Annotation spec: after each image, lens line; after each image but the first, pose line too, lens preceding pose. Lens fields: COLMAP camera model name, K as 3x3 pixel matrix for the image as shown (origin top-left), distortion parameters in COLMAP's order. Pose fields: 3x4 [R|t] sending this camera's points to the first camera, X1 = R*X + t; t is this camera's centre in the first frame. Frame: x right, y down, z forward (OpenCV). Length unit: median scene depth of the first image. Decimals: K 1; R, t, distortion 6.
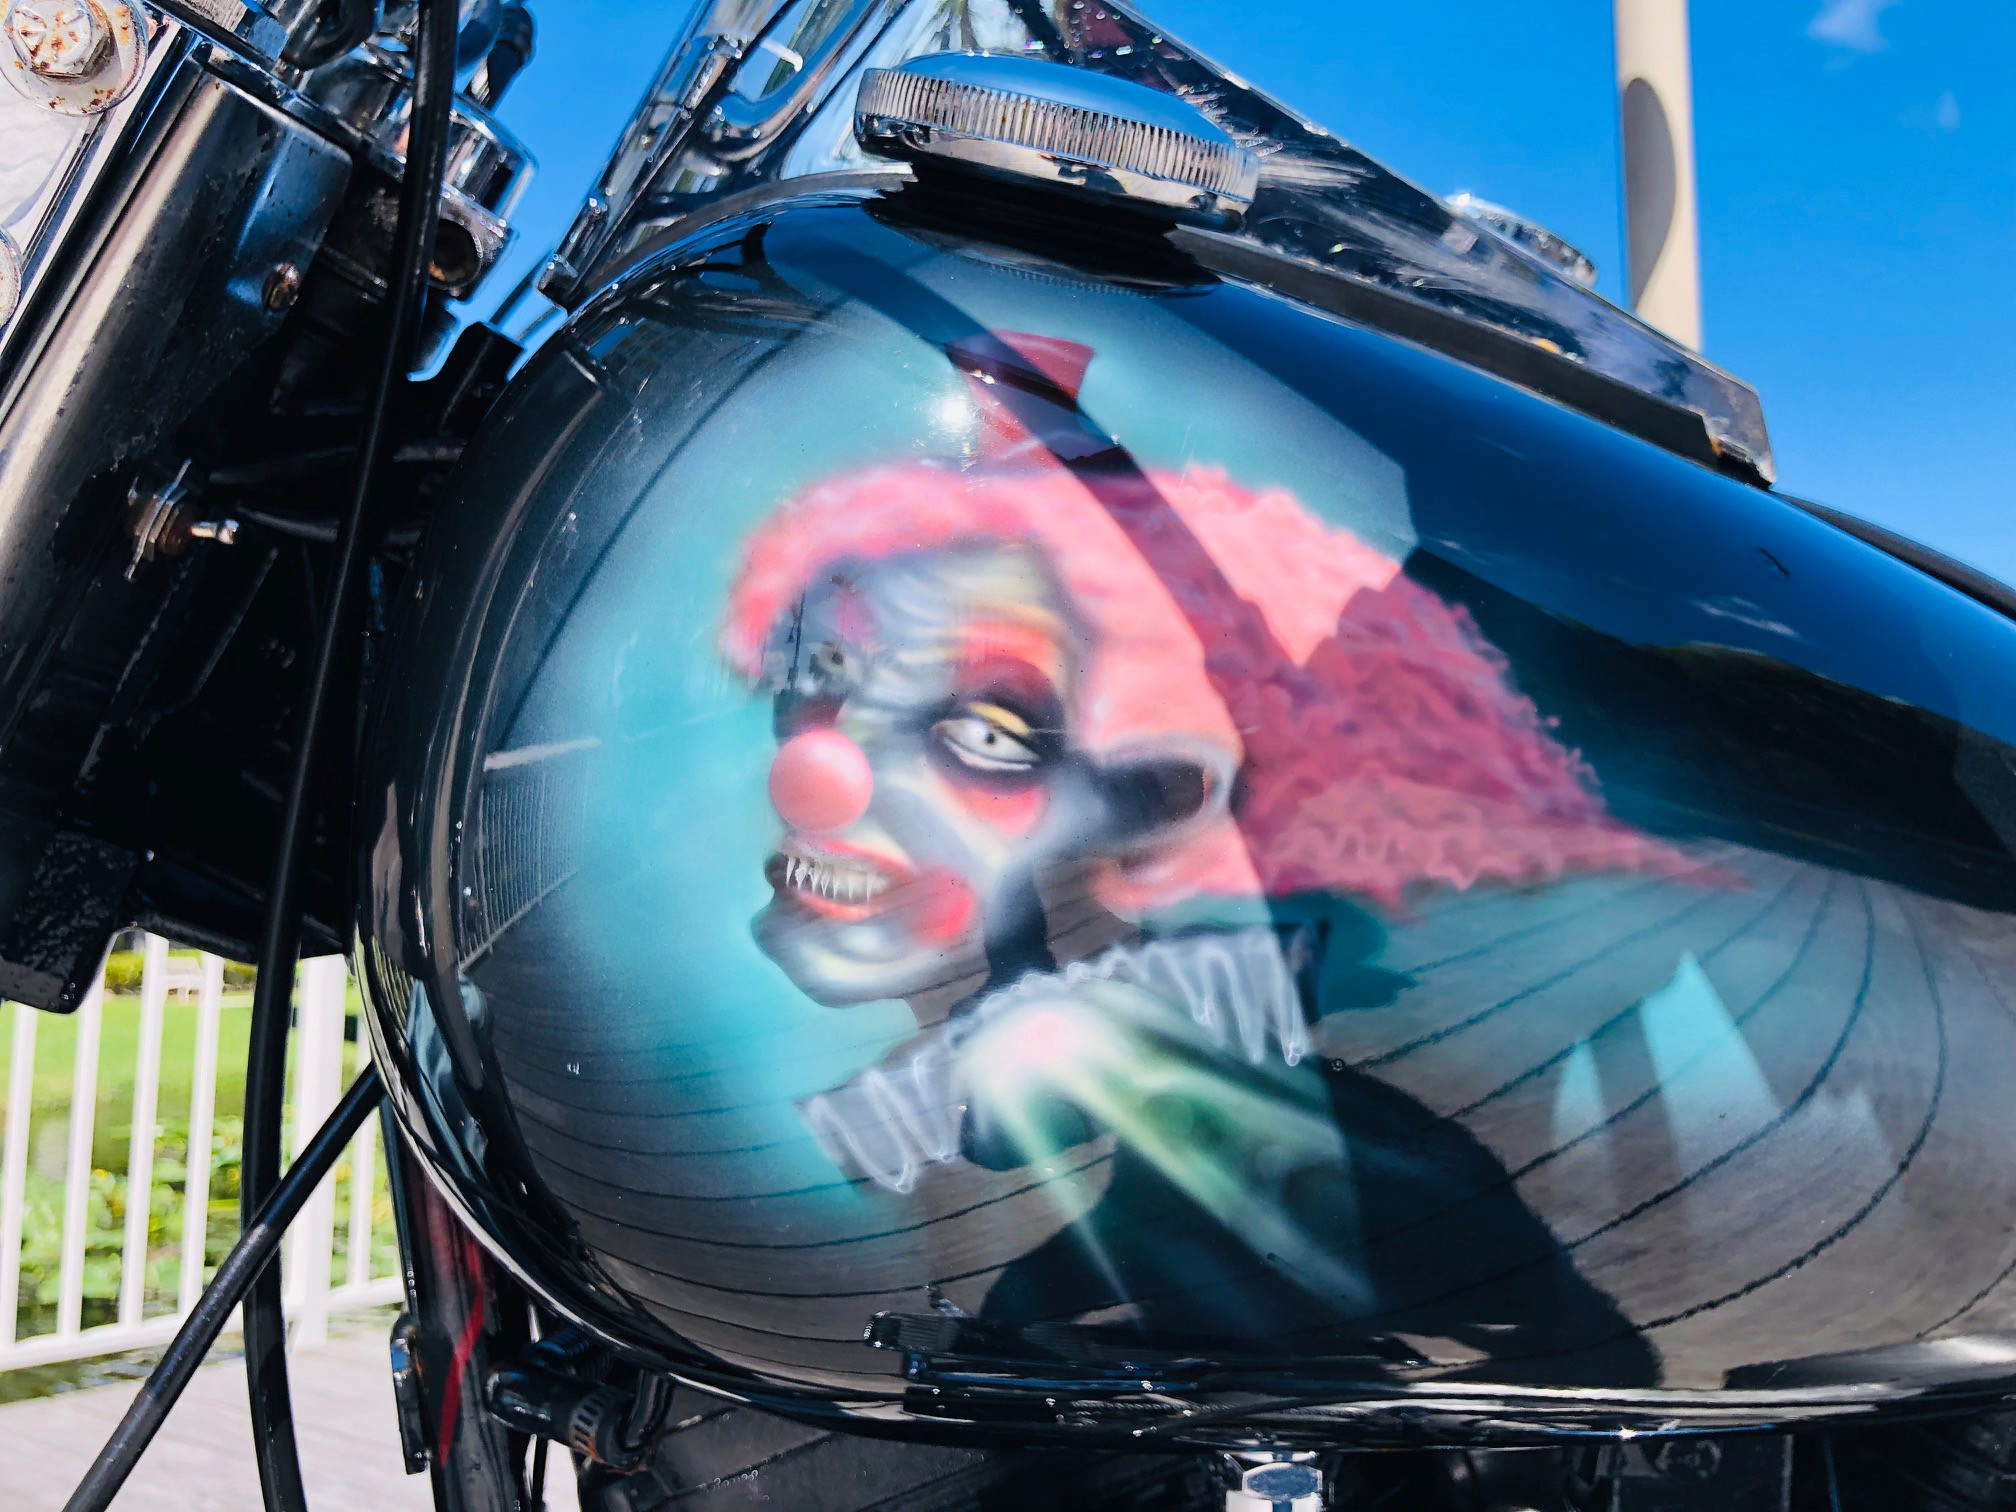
lens RADIAL K [[1675.1, 0, 1011.1], [0, 1675.1, 727.8], [0, 0, 1]] dist [0.046823, -0.106655]
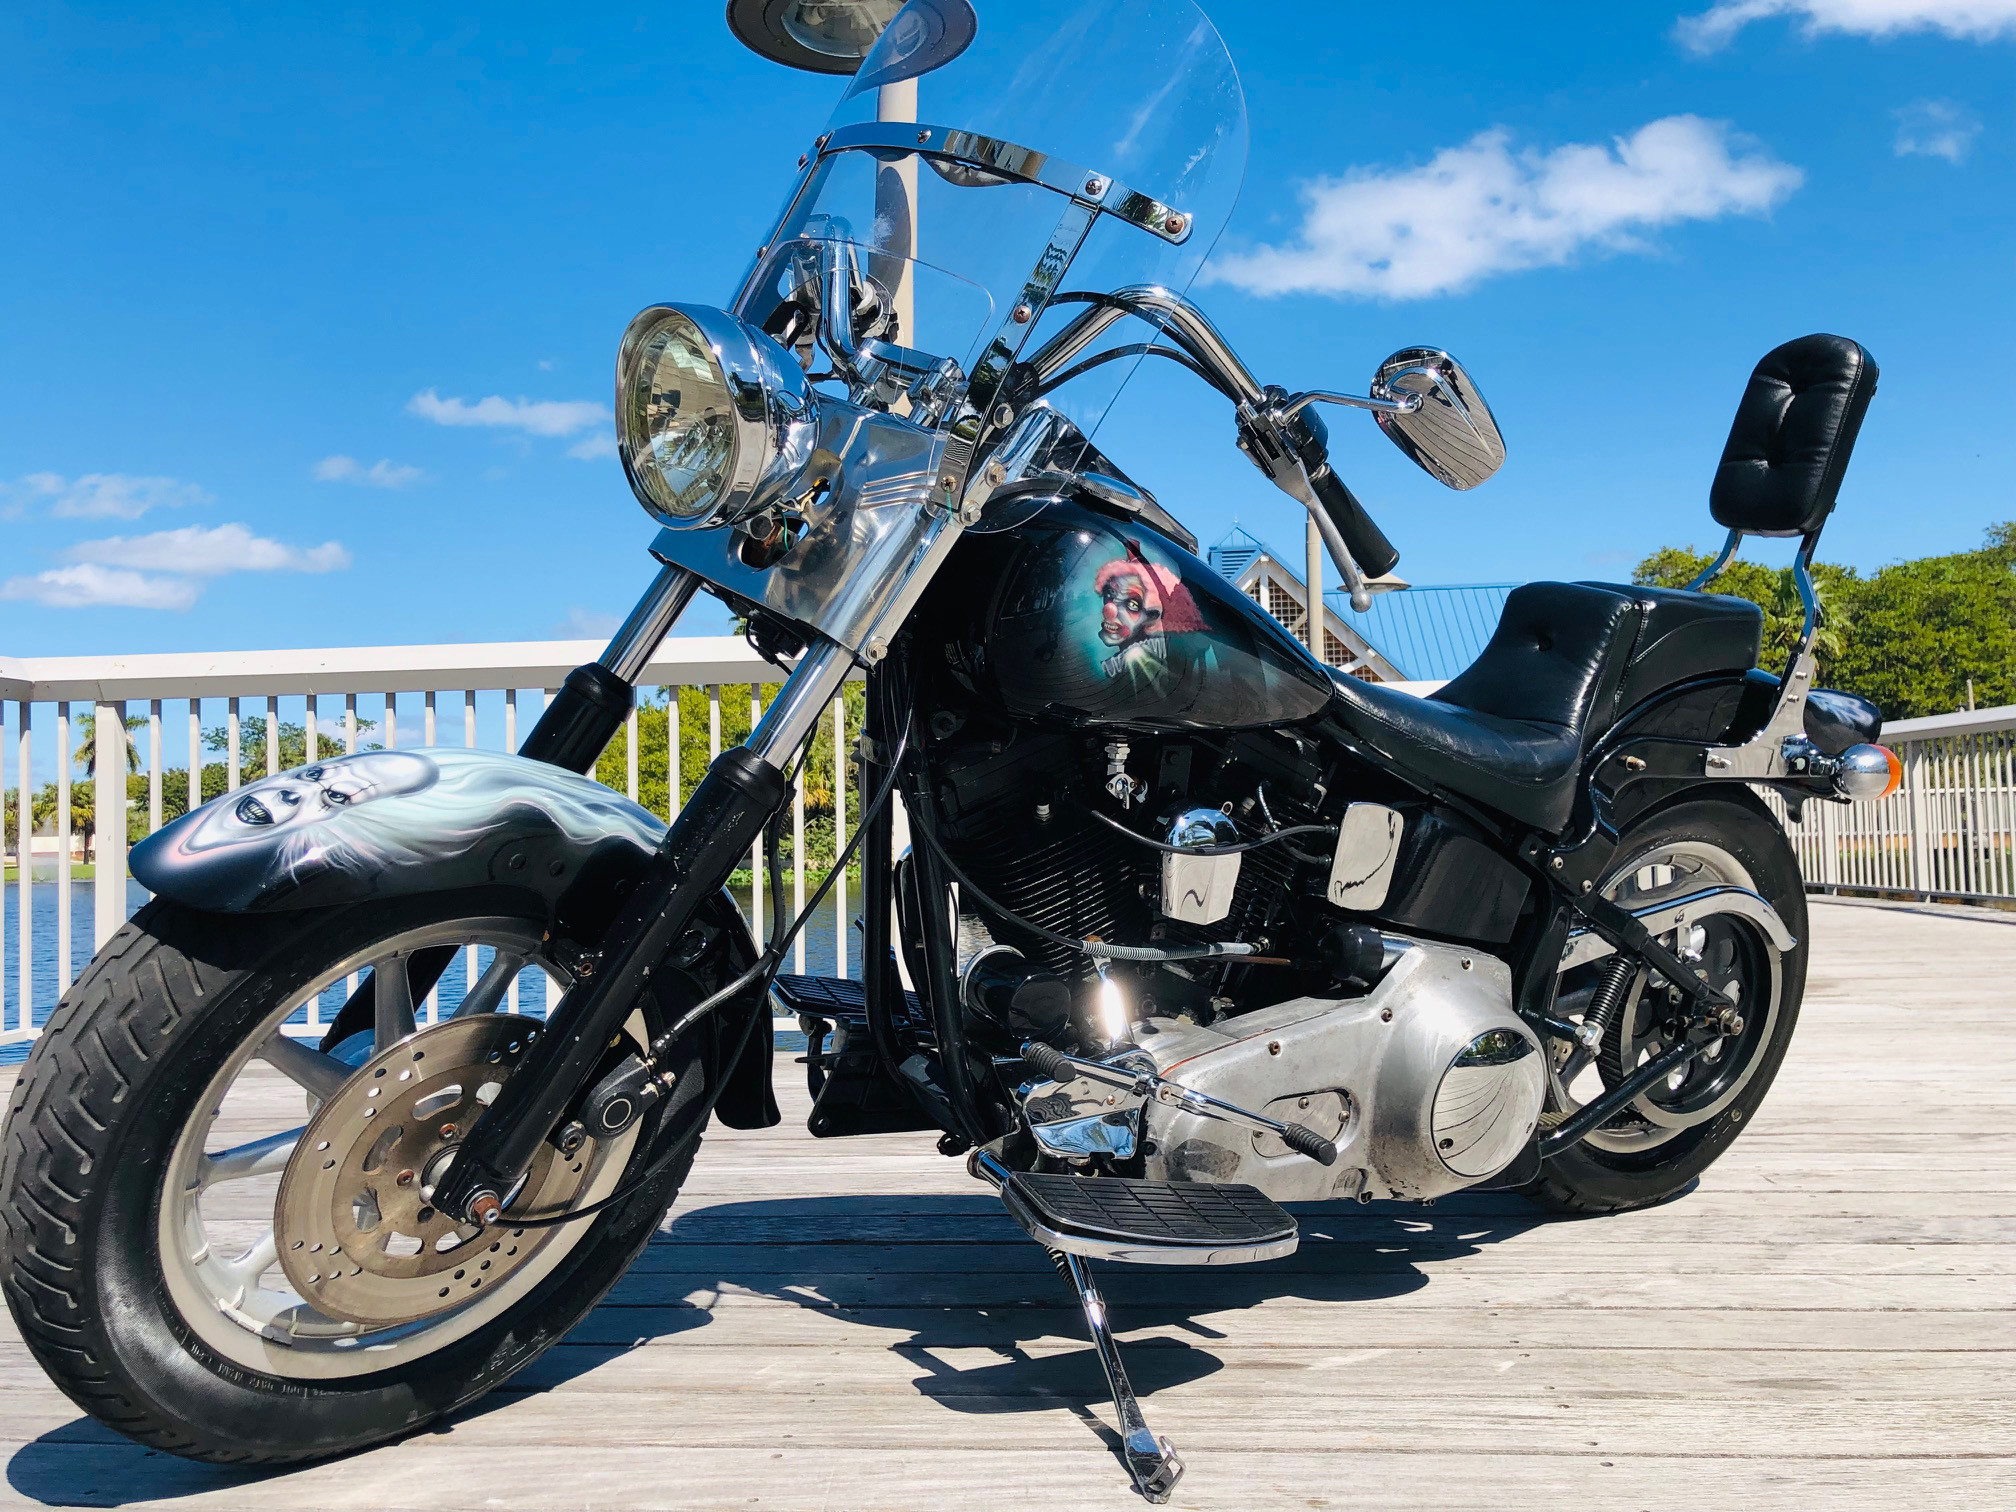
lens RADIAL K [[1671.1, 0, 1027.4], [0, 1671.1, 745.8], [0, 0, 1]] dist [0.013237, -0.004602]
pose [[0.853613, 0.004404, 0.520889, -3.605100], [-0.042072, 0.997280, 0.060515, 0.169796], [-0.519206, -0.073571, 0.851477, -4.180728]]
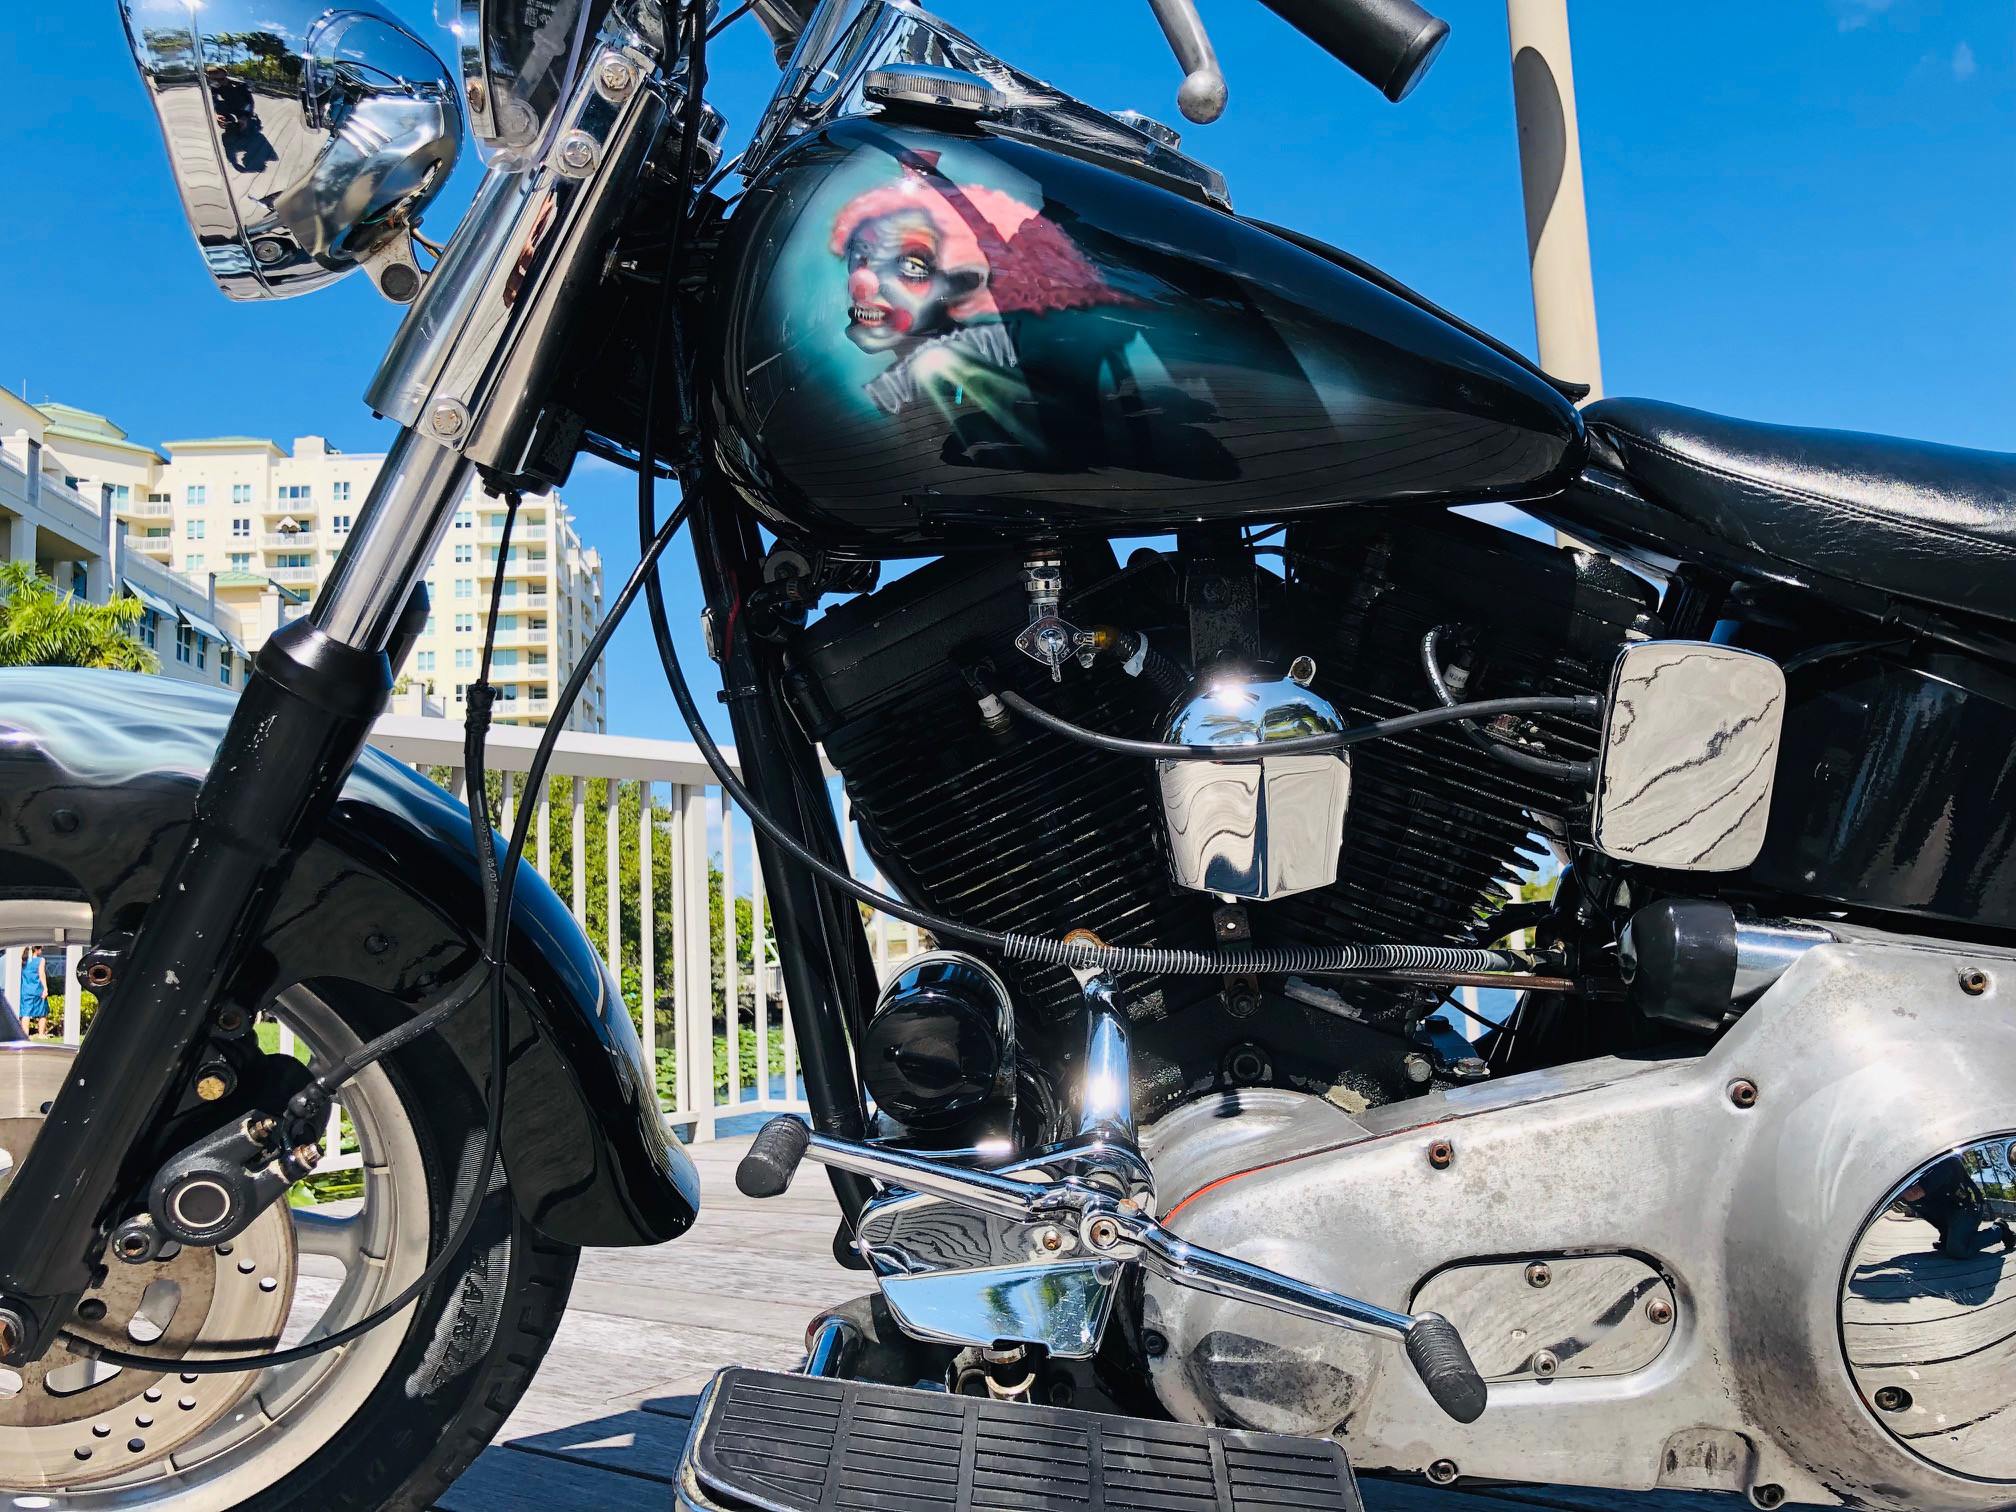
lens RADIAL K [[1682.6, 0, 1018.3], [0, 1682.6, 730.6], [0, 0, 1]] dist [0.012196, -0.017913]
pose [[0.997848, -0.057574, -0.031364, 0.242048], [0.057299, 0.998311, -0.009614, 0.945809], [0.031865, 0.007797, 0.999462, -2.271346]]
